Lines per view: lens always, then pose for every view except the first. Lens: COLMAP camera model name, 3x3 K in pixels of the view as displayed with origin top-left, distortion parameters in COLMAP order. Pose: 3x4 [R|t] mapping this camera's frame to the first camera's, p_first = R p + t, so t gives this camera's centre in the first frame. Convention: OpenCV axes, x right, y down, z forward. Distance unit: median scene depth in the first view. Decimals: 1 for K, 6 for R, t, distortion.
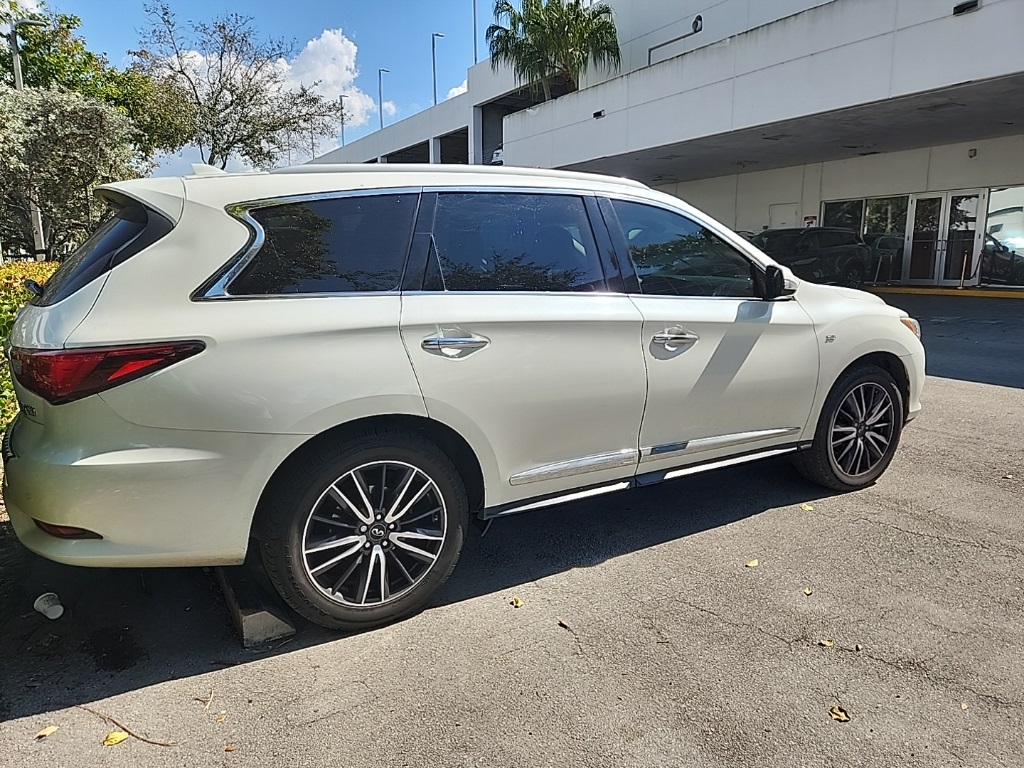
lens RADIAL K [[675.2, 0, 510.5], [0, 675.2, 376.6], [0, 0, 1]] dist [0.081127, -0.069211]
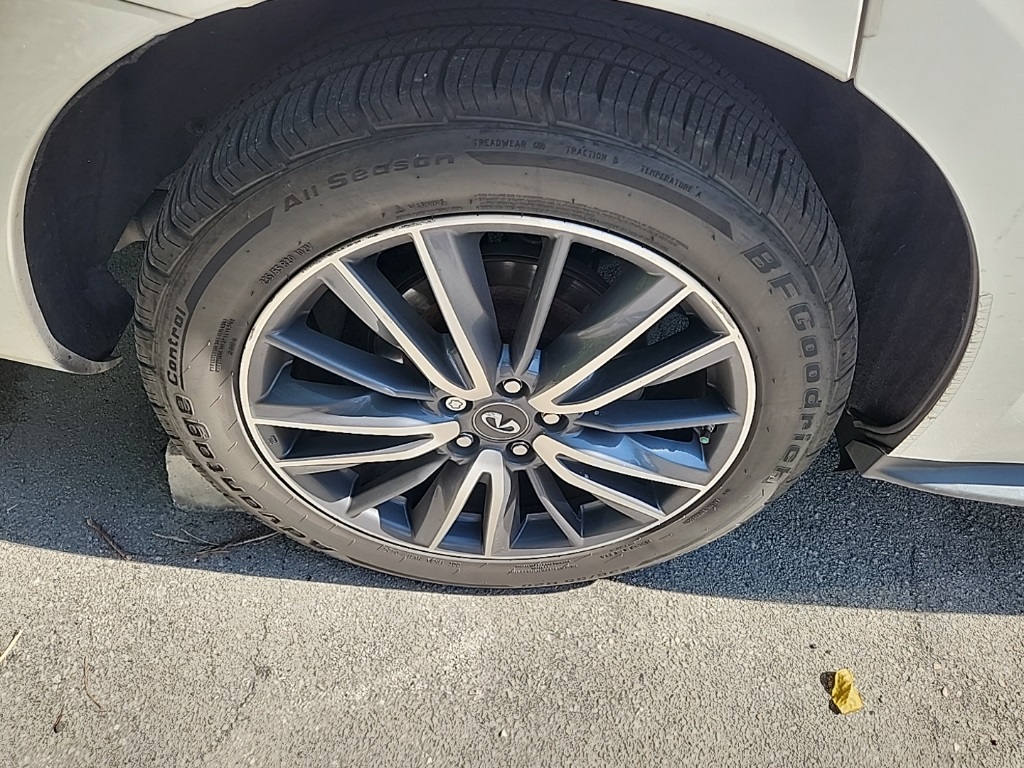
lens RADIAL K [[690.8, 0, 514.5], [0, 690.8, 398.7], [0, 0, 1]] dist [0.068777, -0.062948]
pose [[0.856429, 0.436781, -0.275230, -0.089106], [-0.190656, 0.763017, 0.617620, 0.023199], [0.479770, -0.476474, 0.736745, 0.635370]]
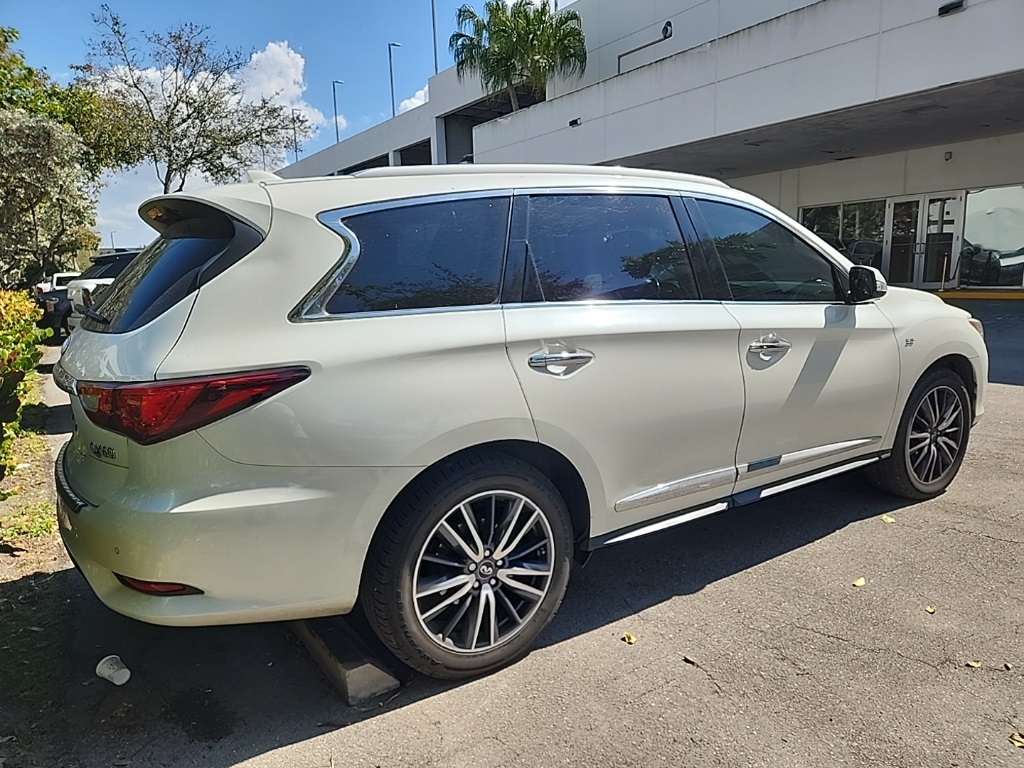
lens RADIAL K [[690.8, 0, 514.5], [0, 690.8, 398.7], [0, 0, 1]] dist [0.068777, -0.062948]
pose [[0.997884, -0.037147, 0.053368, -0.161762], [0.036820, 0.999297, 0.007097, -0.004431], [-0.053594, -0.005117, 0.998550, 0.059293]]
